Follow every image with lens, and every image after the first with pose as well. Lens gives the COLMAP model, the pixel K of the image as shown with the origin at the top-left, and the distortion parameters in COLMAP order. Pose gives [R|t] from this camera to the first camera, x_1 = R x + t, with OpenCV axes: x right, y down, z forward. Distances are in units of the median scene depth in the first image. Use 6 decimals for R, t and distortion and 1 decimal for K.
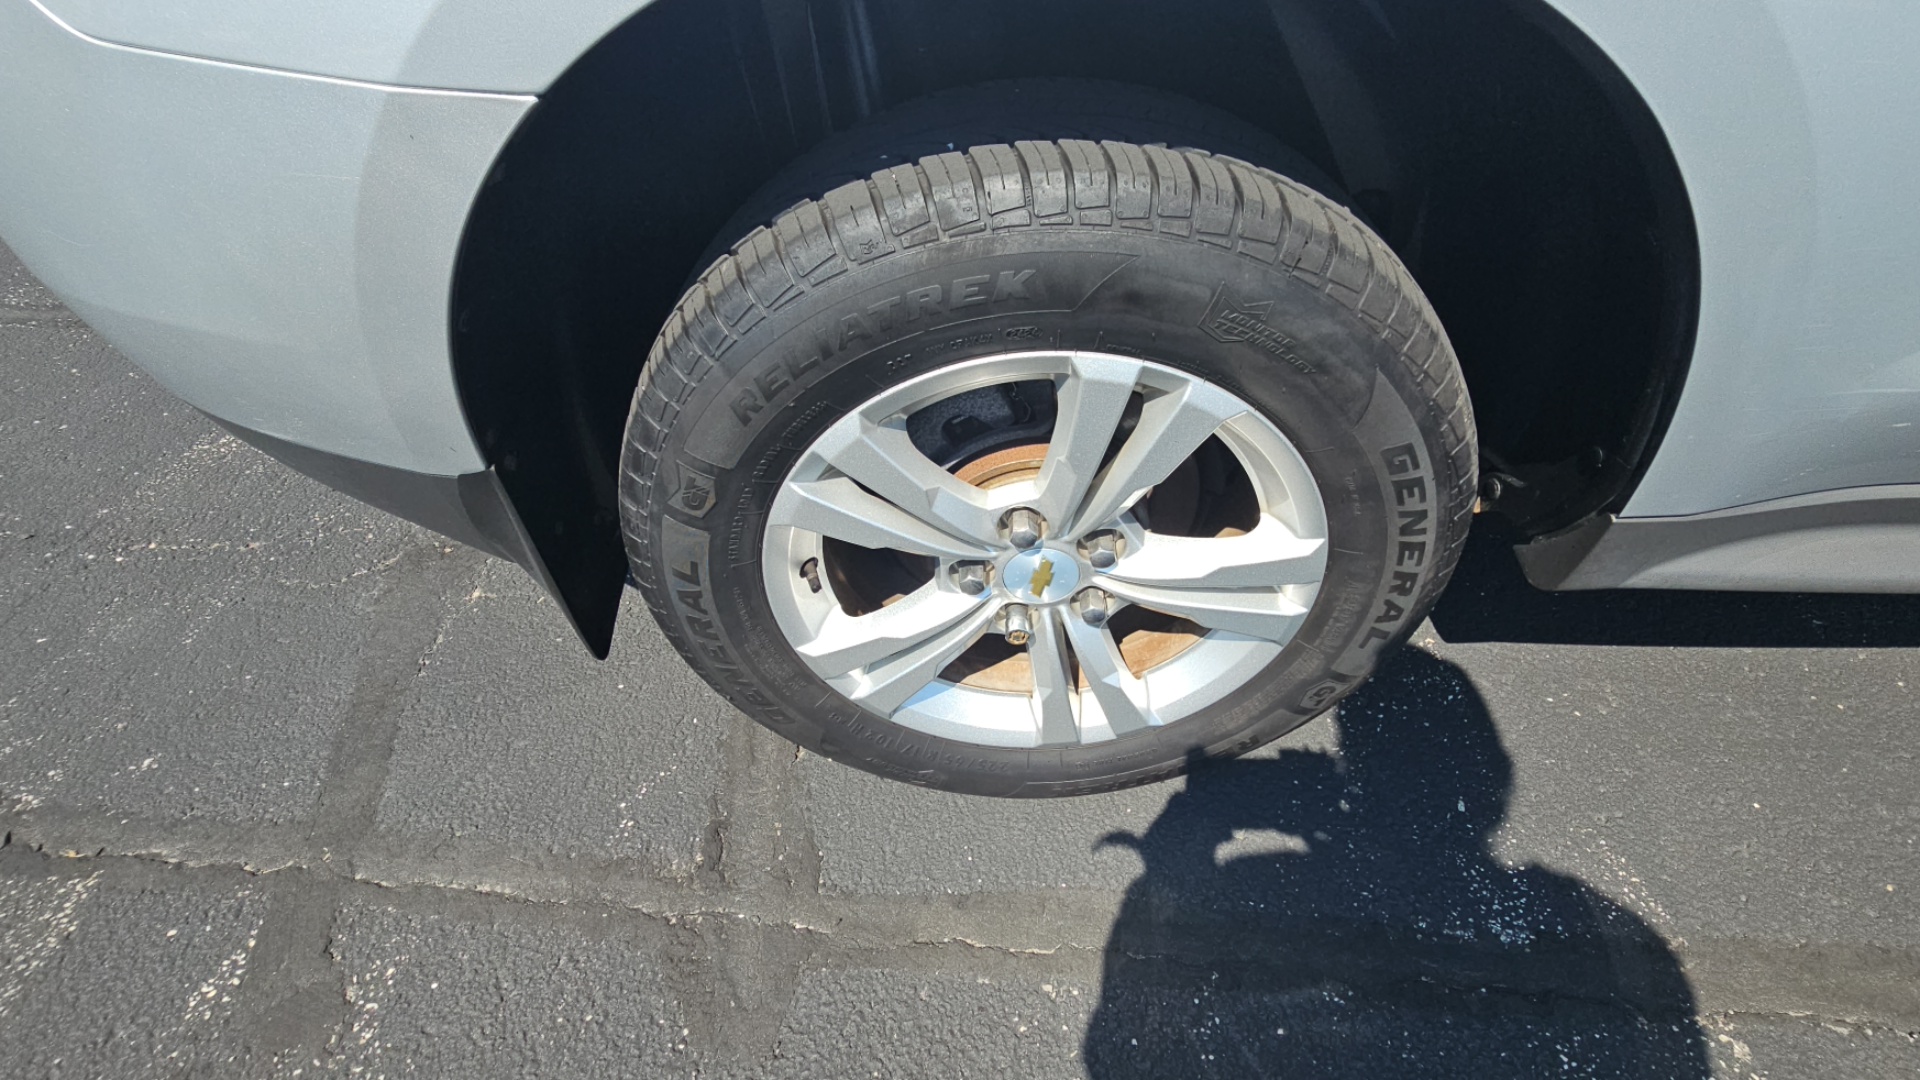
lens RADIAL K [[929.4, 0, 972.0], [0, 929.4, 571.0], [0, 0, 1]] dist [-0.000304, 0.000170]
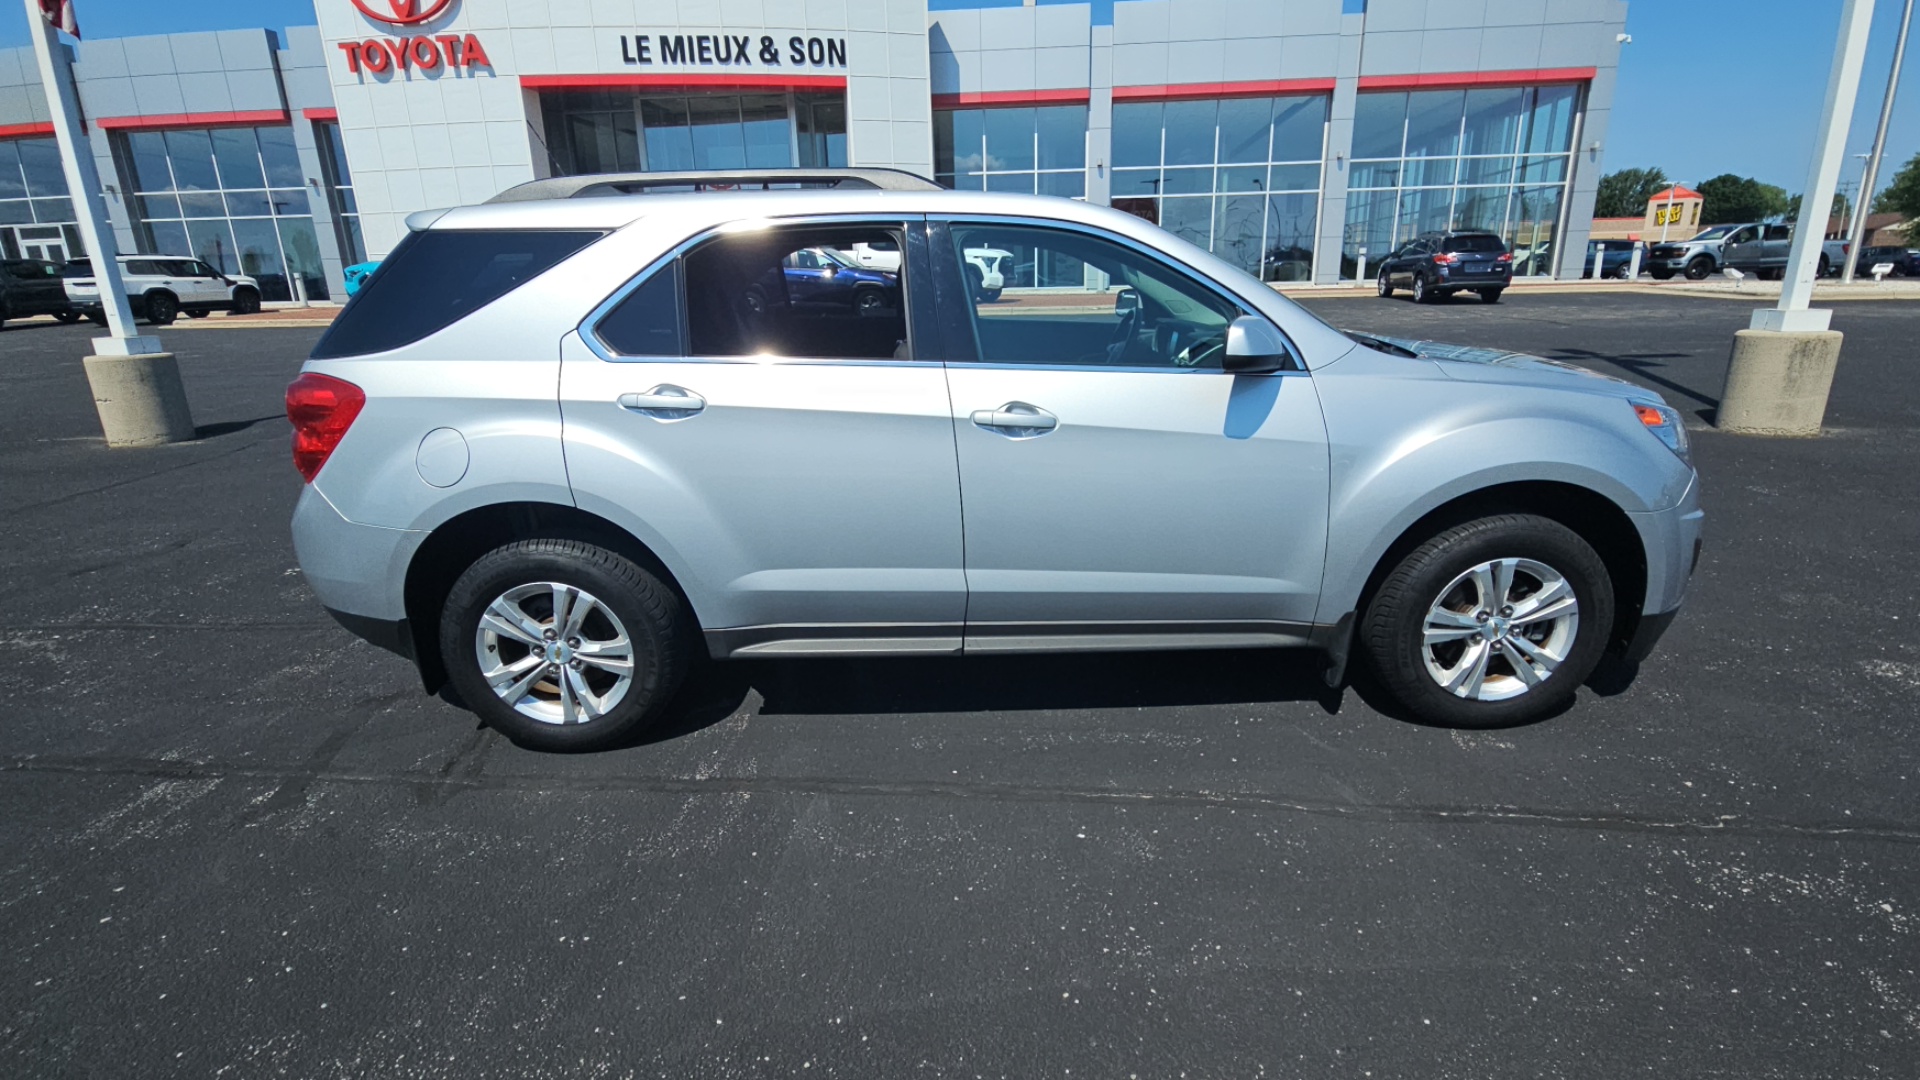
lens RADIAL K [[886.1, 0, 981.8], [0, 886.1, 540.0], [0, 0, 1]] dist [0.011065, -0.007536]
pose [[0.998748, 0.025838, 0.042839, 1.586123], [-0.000499, 0.861406, -0.507917, 1.405076], [-0.050026, 0.507260, 0.860340, -2.310620]]
